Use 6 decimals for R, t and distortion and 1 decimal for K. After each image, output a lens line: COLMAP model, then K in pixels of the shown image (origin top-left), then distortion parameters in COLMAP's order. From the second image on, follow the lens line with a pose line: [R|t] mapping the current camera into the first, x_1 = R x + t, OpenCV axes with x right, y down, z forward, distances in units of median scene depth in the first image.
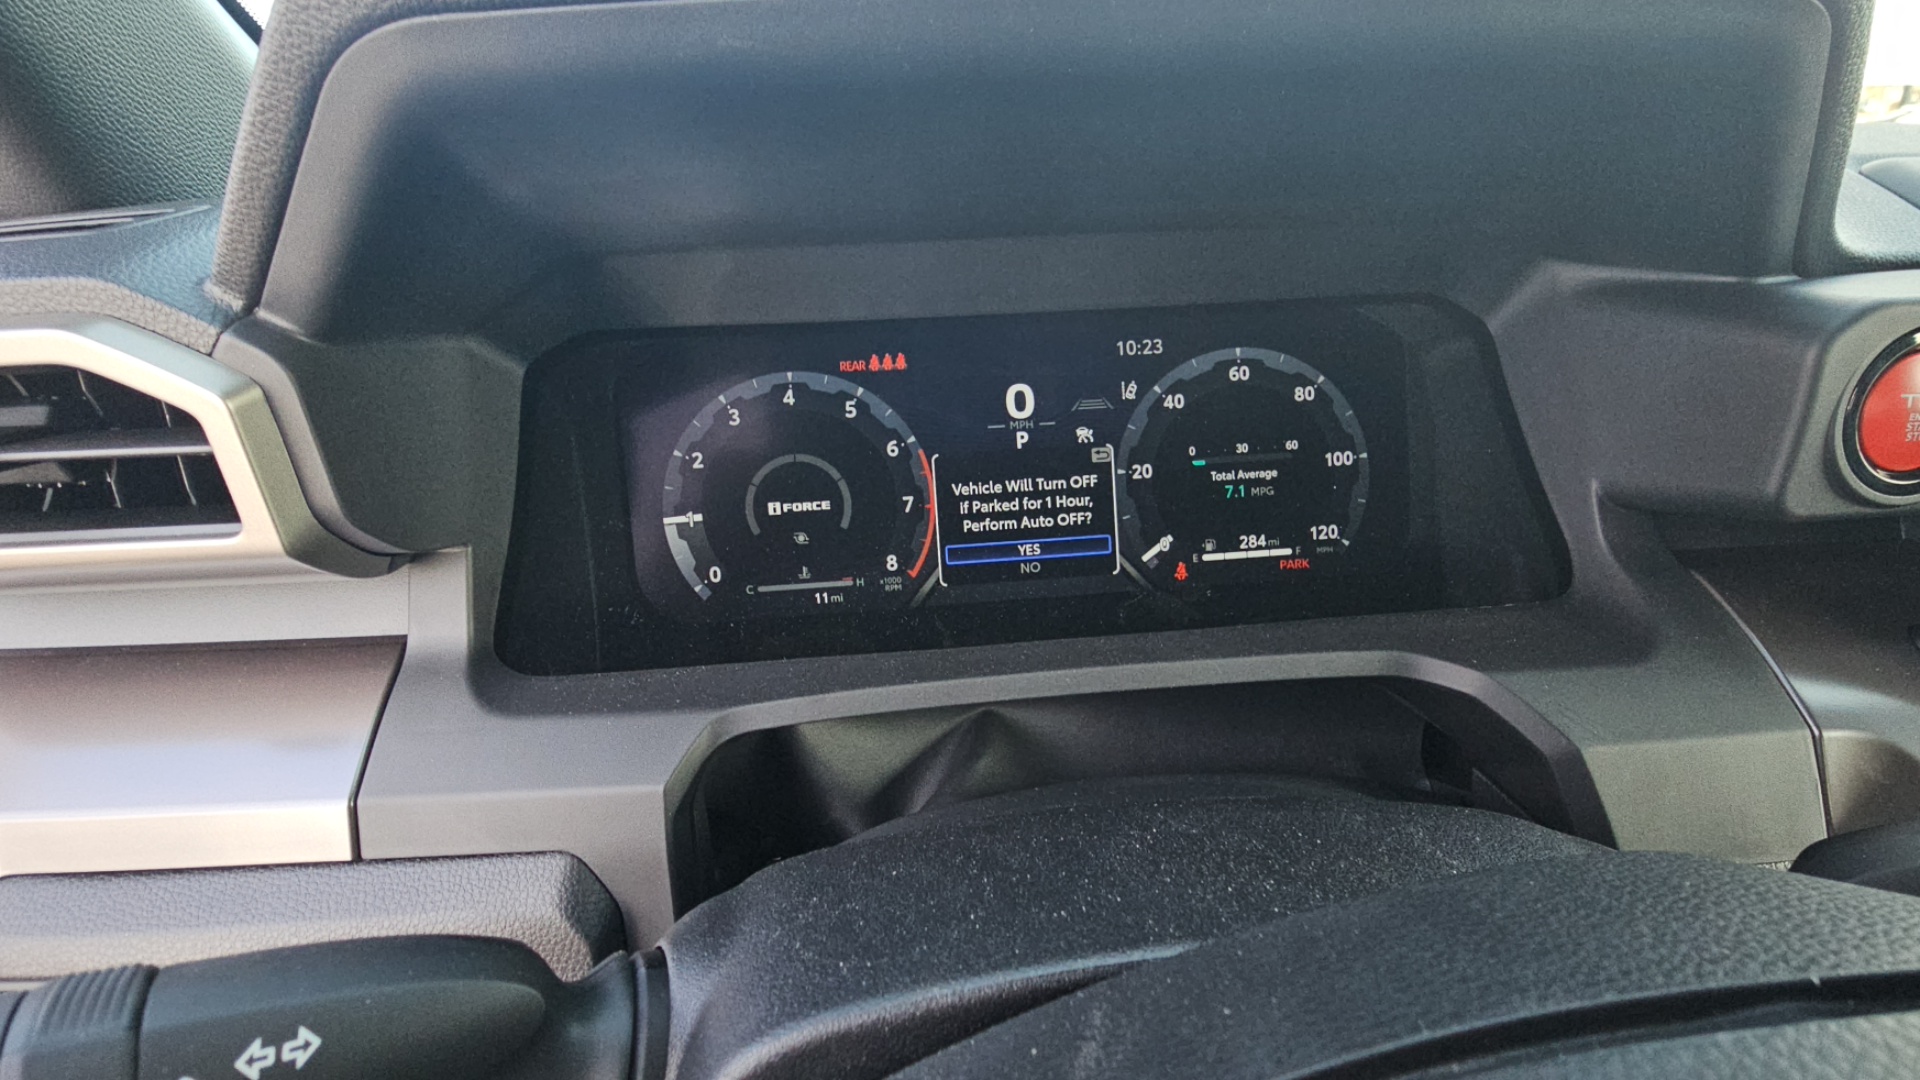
lens RADIAL K [[867.0, 0, 982.7], [0, 867.0, 547.6], [0, 0, 1]] dist [0.009983, -0.007973]
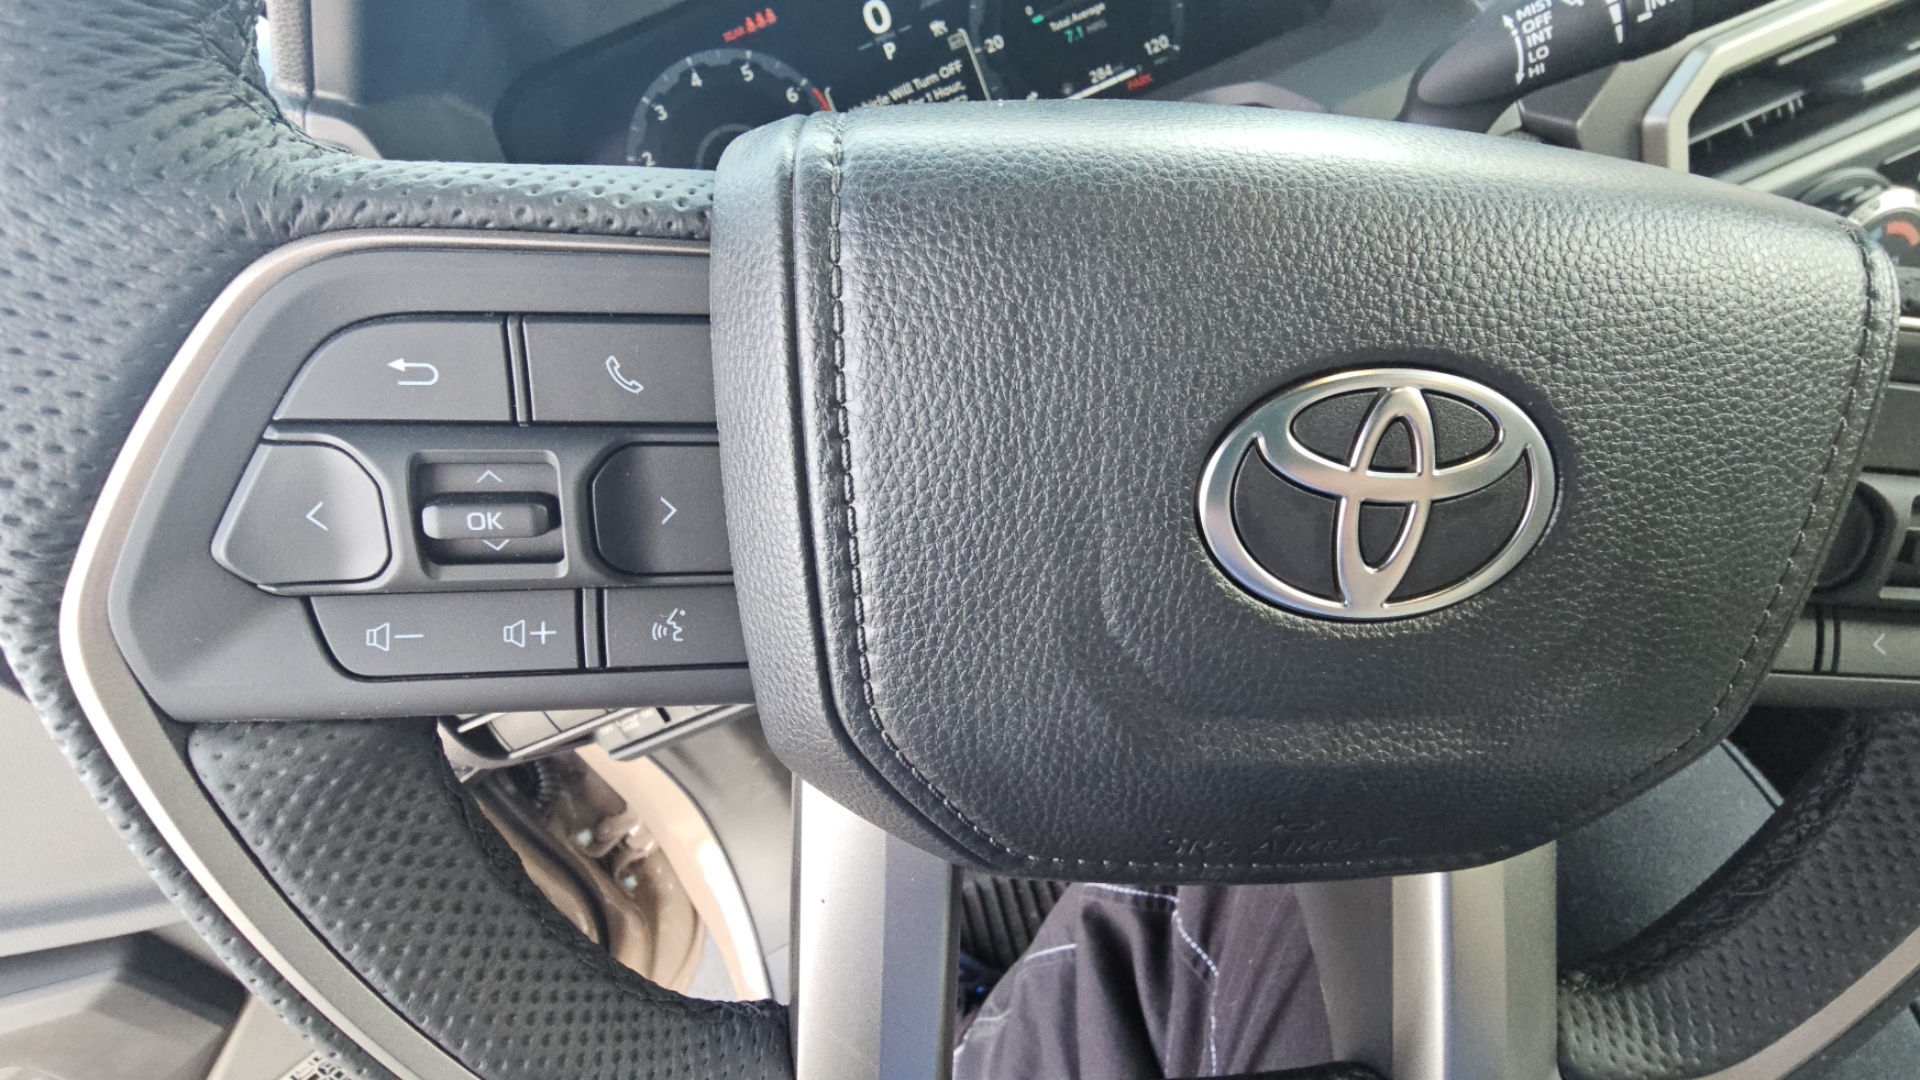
lens RADIAL K [[867.0, 0, 982.7], [0, 867.0, 547.6], [0, 0, 1]] dist [0.009983, -0.007973]
pose [[0.945415, -0.318840, -0.067318, 0.027929], [0.325020, 0.907700, 0.265413, 0.221280], [-0.023519, -0.272805, 0.961782, -0.344483]]
